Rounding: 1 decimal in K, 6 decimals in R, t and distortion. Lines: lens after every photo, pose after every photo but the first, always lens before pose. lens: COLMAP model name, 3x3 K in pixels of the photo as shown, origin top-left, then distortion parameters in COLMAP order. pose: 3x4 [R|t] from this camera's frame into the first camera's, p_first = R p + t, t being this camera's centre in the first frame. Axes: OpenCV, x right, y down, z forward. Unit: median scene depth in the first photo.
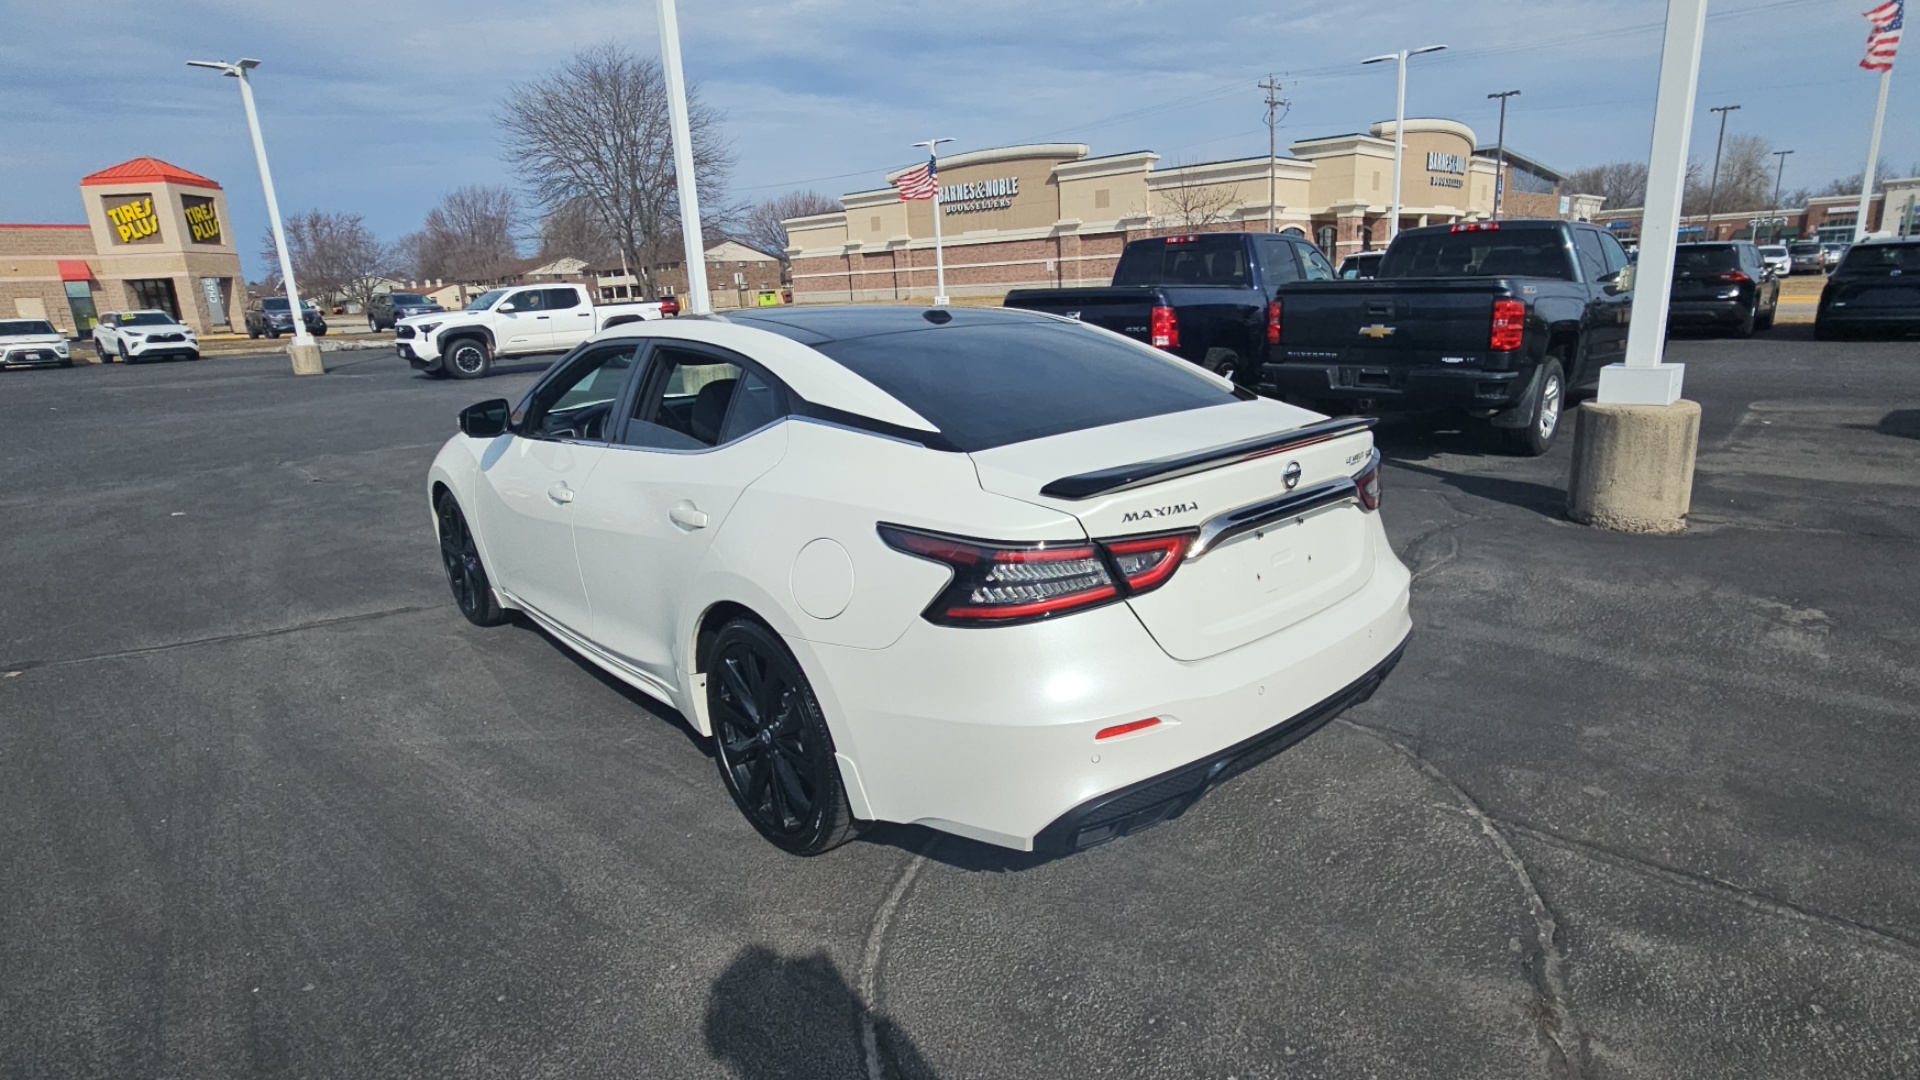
lens RADIAL K [[991.9, 0, 982.9], [0, 991.9, 550.5], [0, 0, 1]] dist [0.005344, -0.002613]
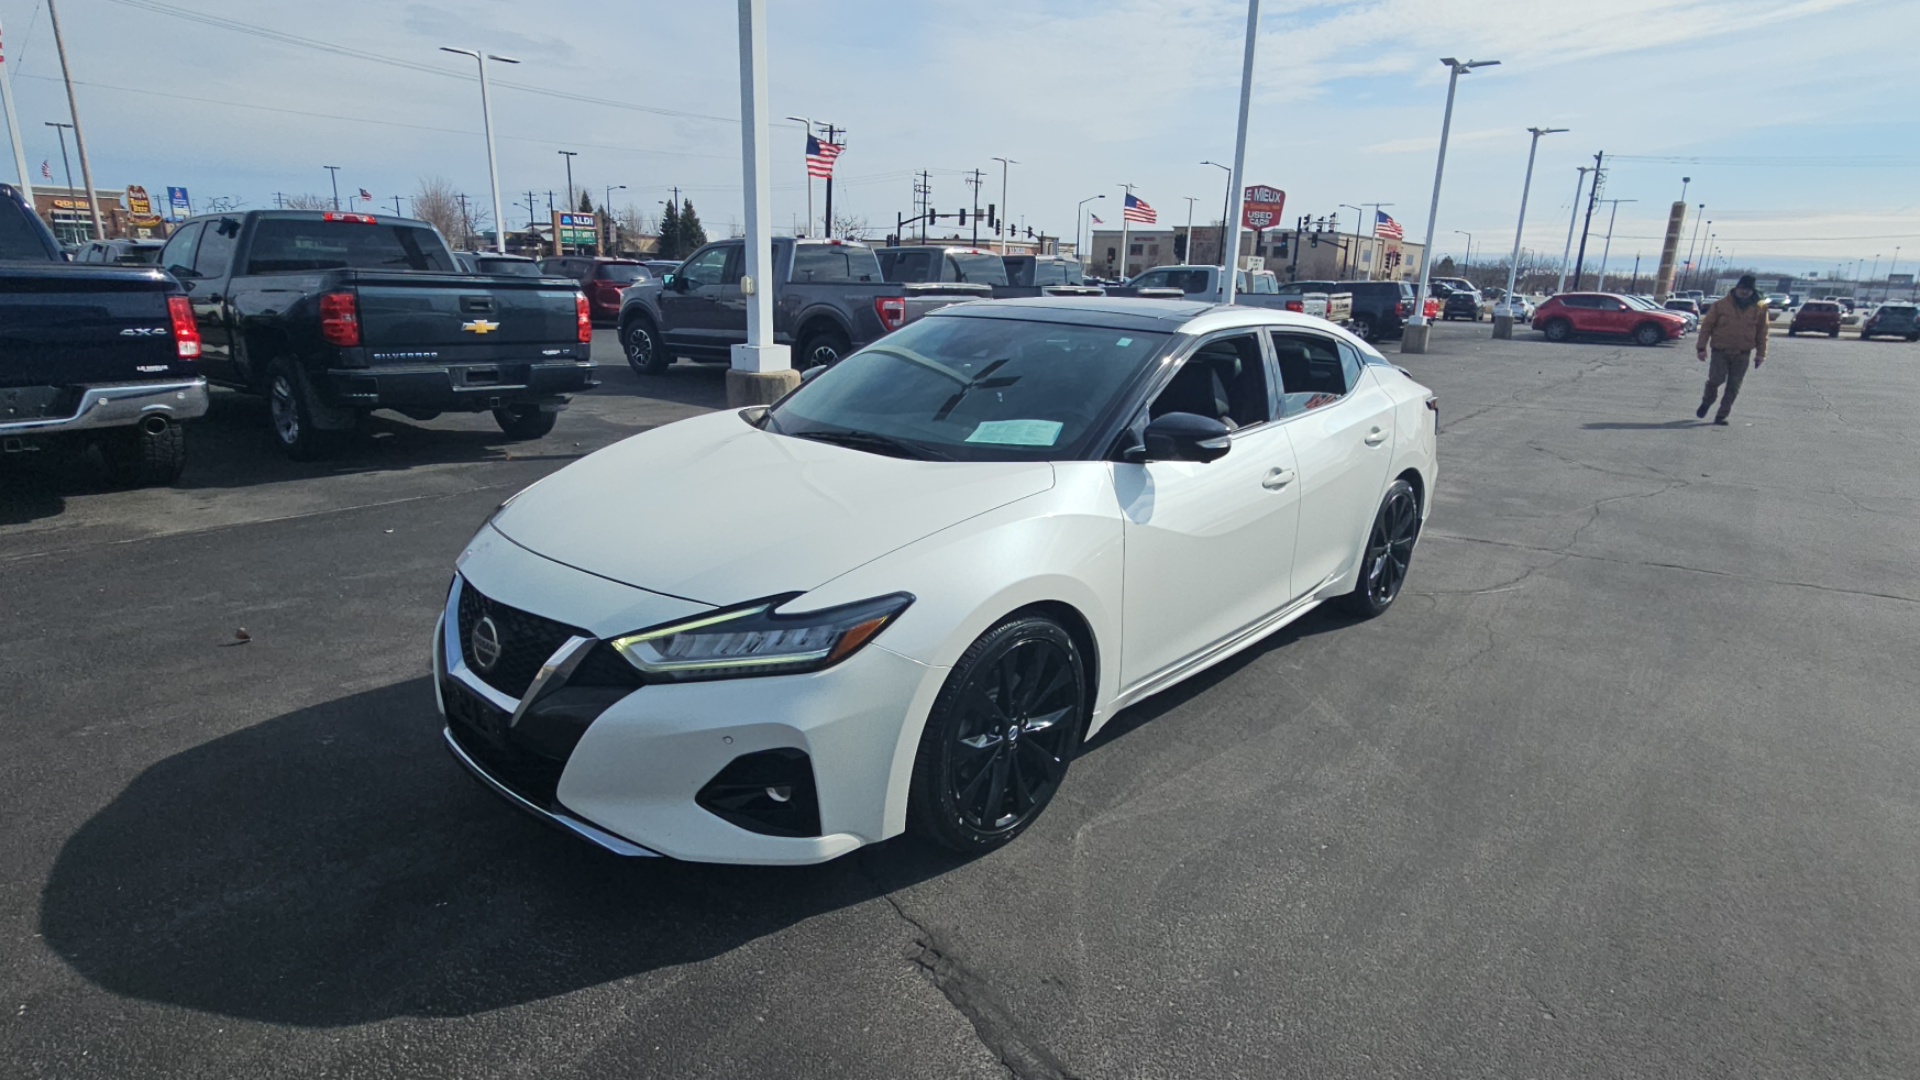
lens RADIAL K [[991.9, 0, 982.9], [0, 991.9, 550.5], [0, 0, 1]] dist [0.005344, -0.002613]
pose [[-0.109657, -0.232011, 0.966512, -0.098275], [0.232075, 0.939524, 0.251863, -0.022283], [-0.966497, 0.251922, -0.049182, 0.095724]]
